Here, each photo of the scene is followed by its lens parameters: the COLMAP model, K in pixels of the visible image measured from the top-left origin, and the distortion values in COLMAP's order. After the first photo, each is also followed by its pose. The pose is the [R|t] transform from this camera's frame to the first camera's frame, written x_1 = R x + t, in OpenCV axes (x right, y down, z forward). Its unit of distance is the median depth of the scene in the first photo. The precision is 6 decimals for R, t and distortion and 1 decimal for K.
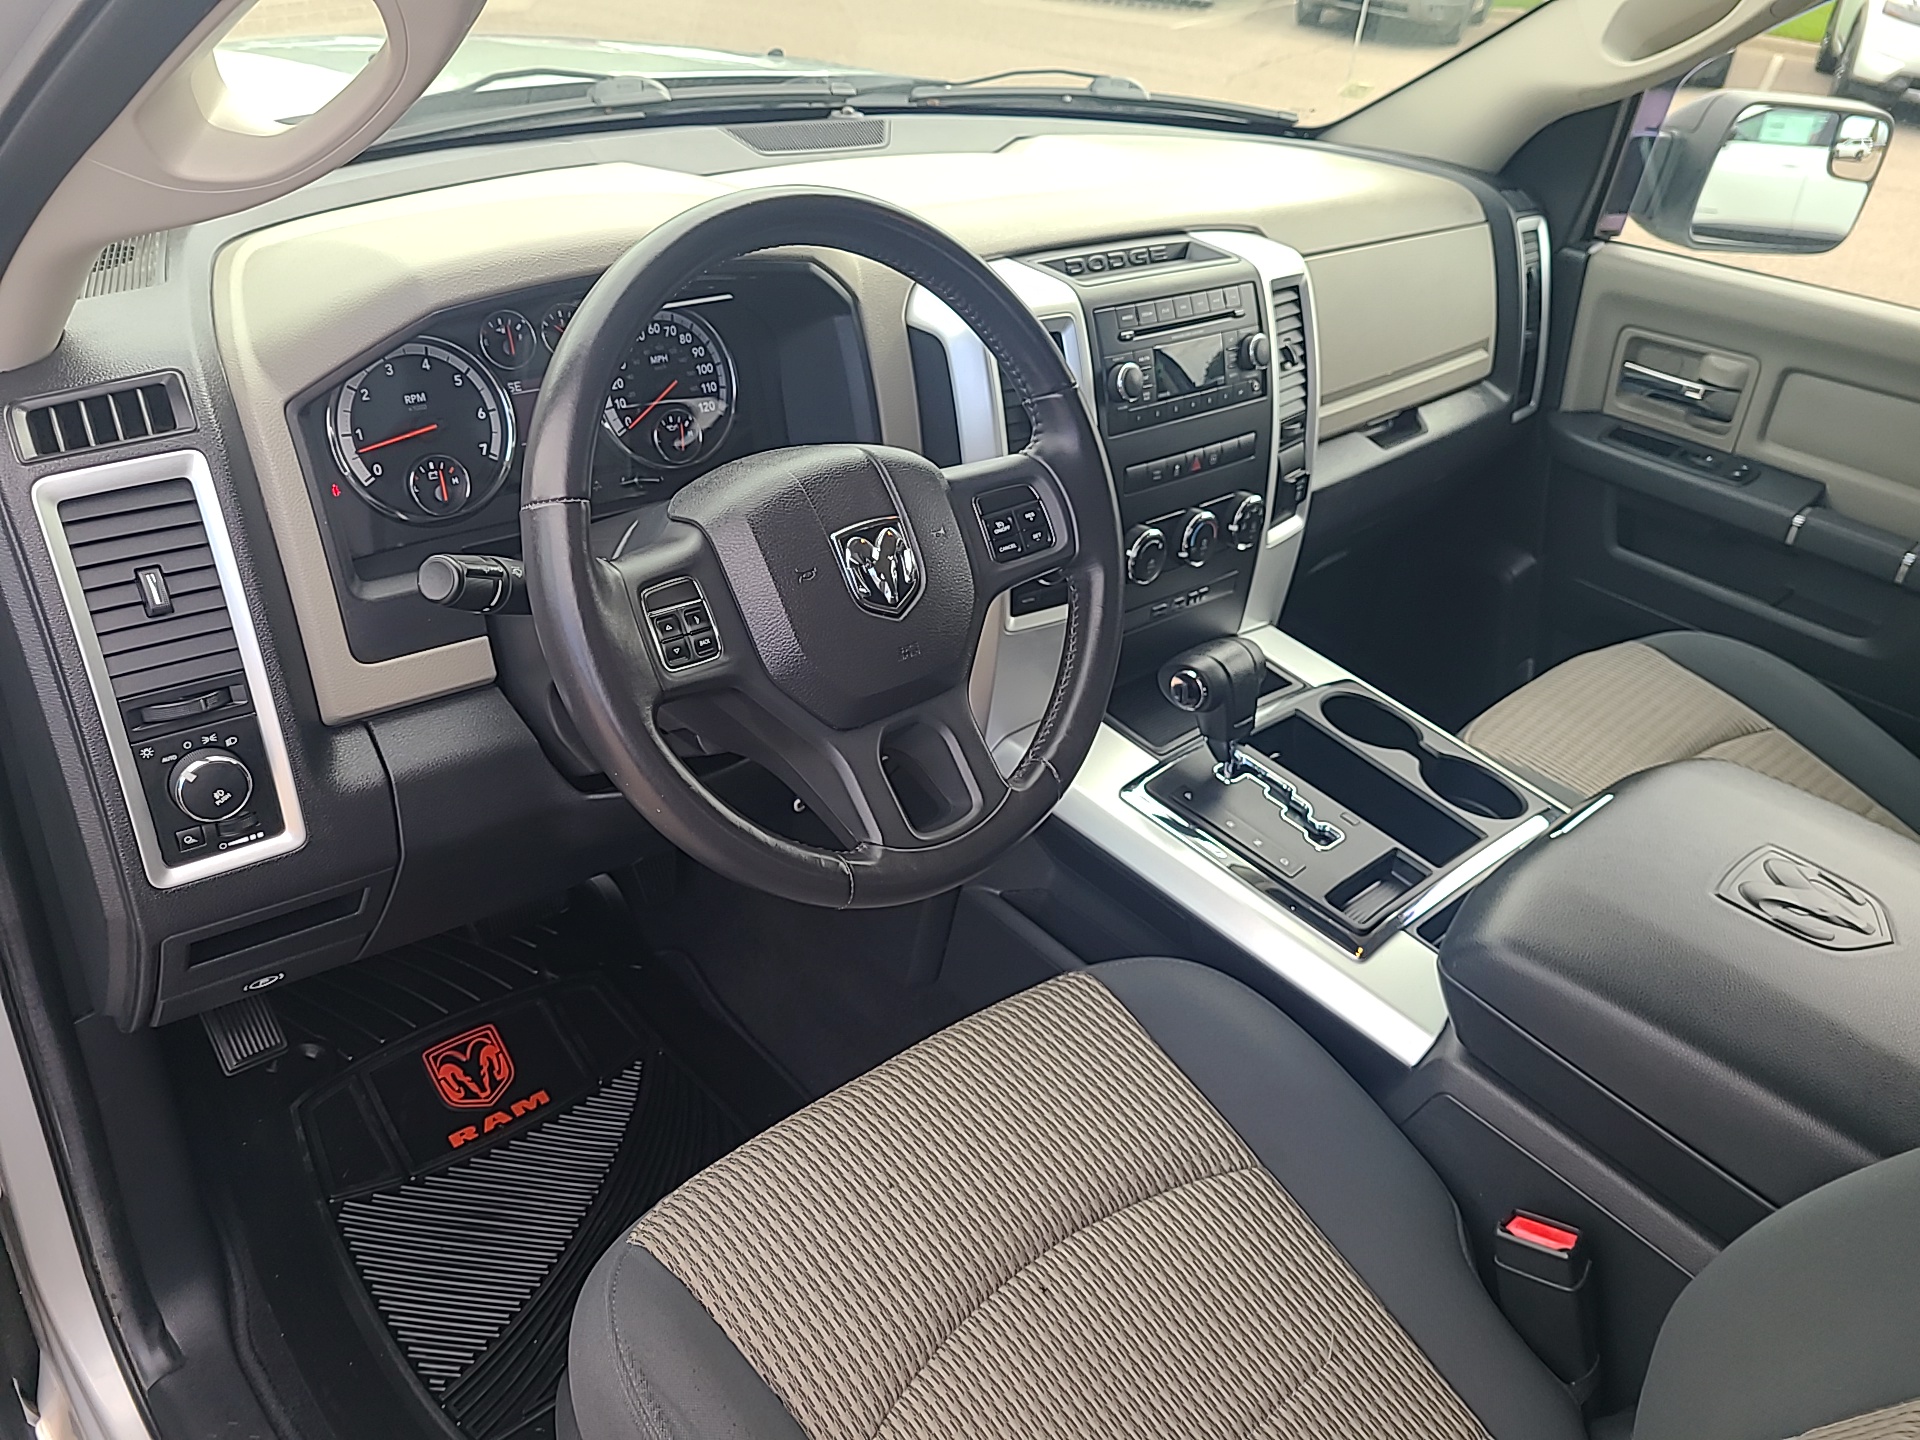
lens RADIAL K [[1461.6, 0, 961.9], [0, 1461.6, 719.5], [0, 0, 1]] dist [0.026955, -0.024675]
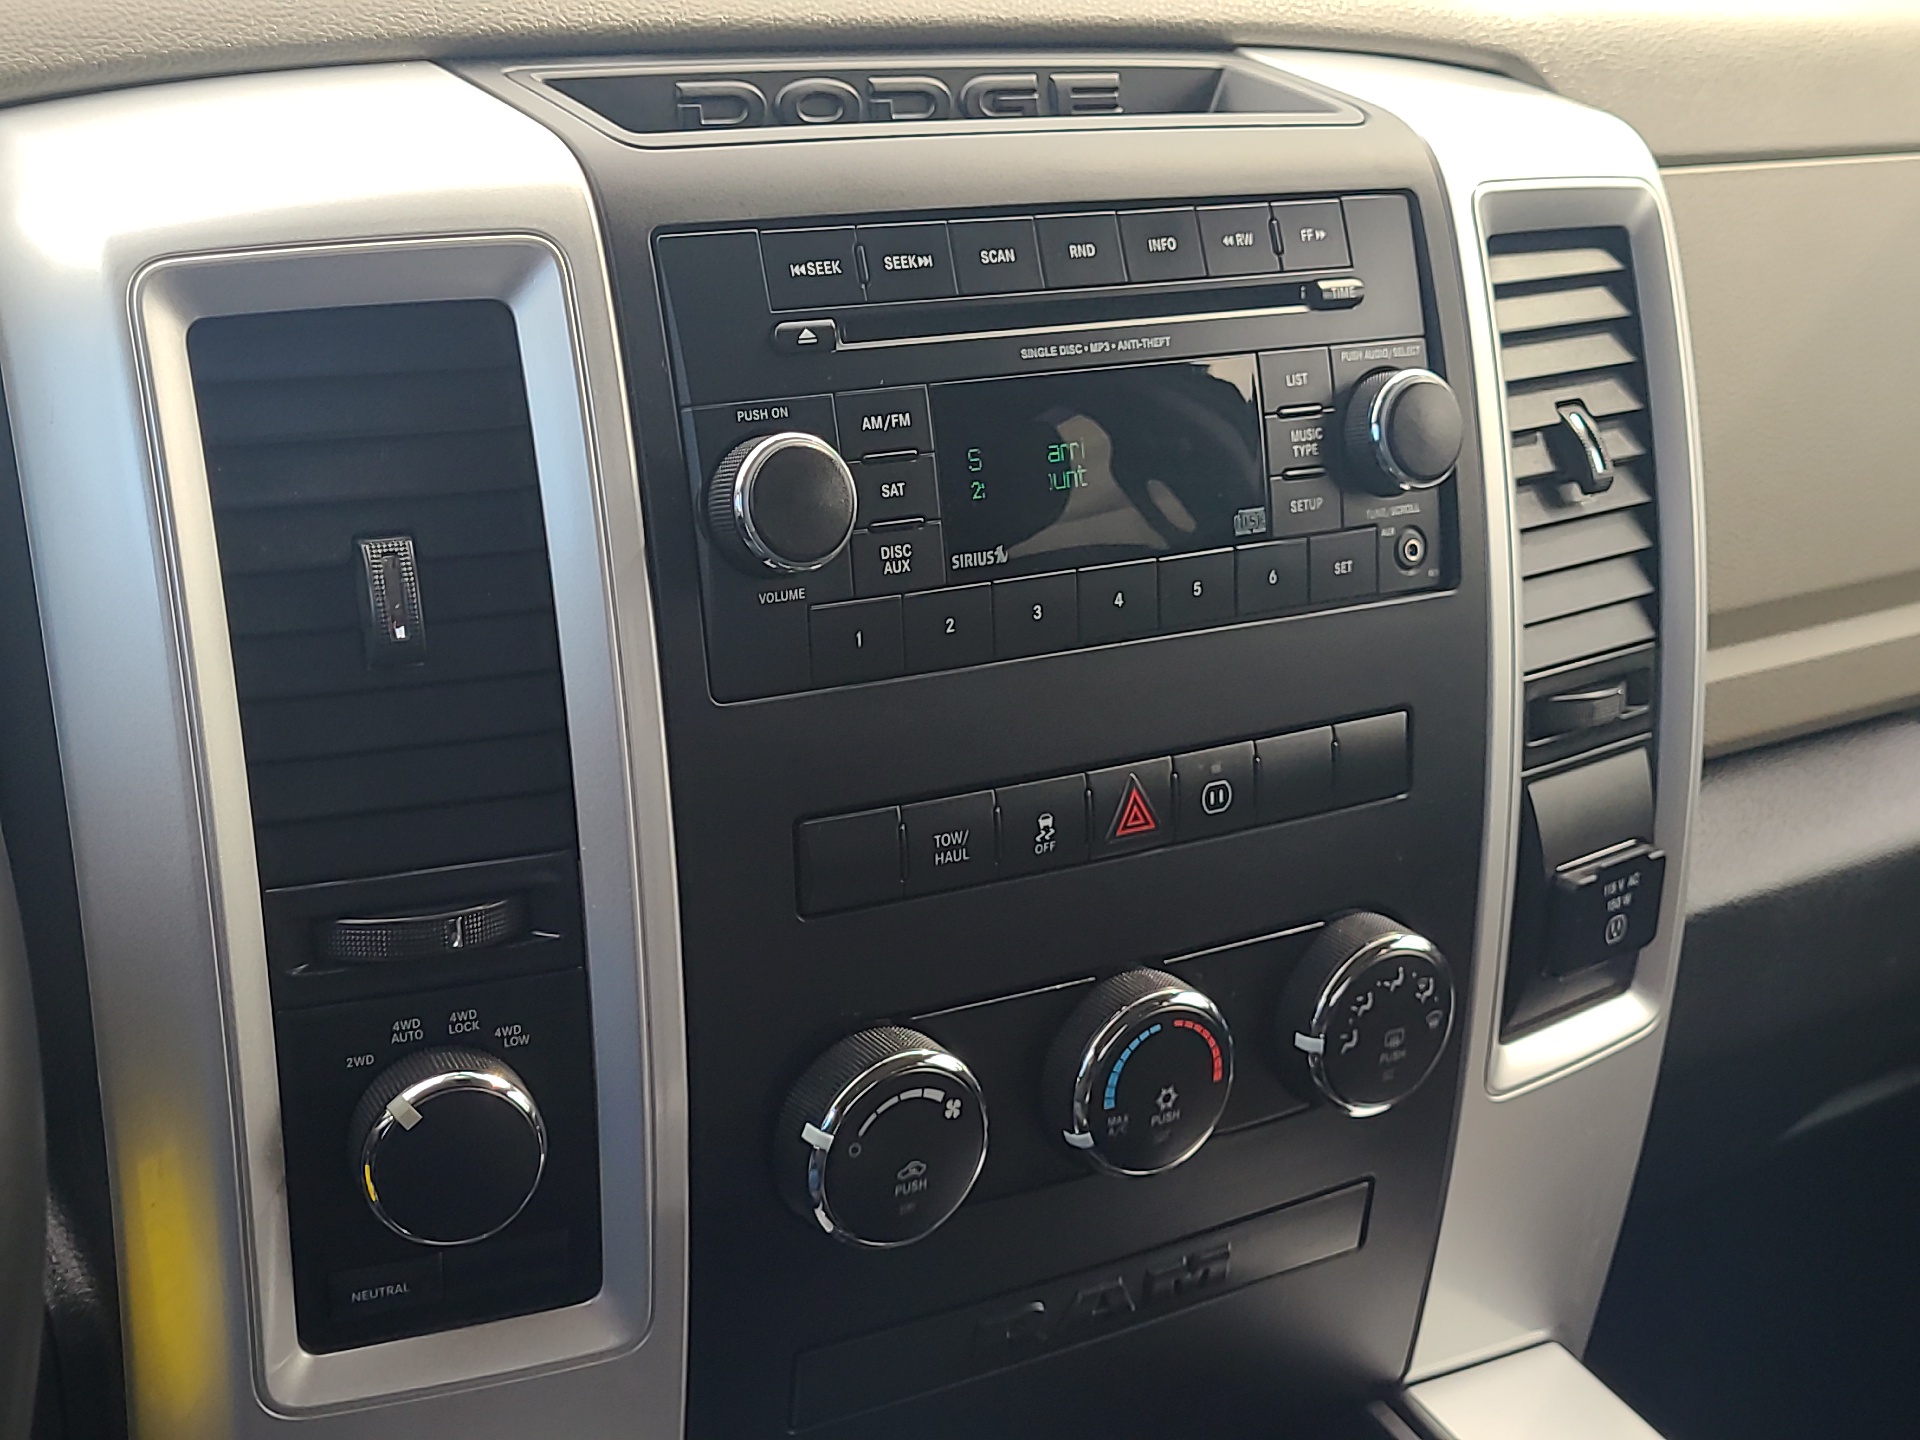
lens RADIAL K [[2682.7, 0, 925.0], [0, 2682.7, 768.6], [0, 0, 1]] dist [-0.008928, 0.000000]
pose [[0.980357, 0.054742, -0.189482, 0.208453], [-0.083220, 0.985812, -0.145767, -0.102449], [0.178814, 0.158673, 0.971004, 0.486845]]
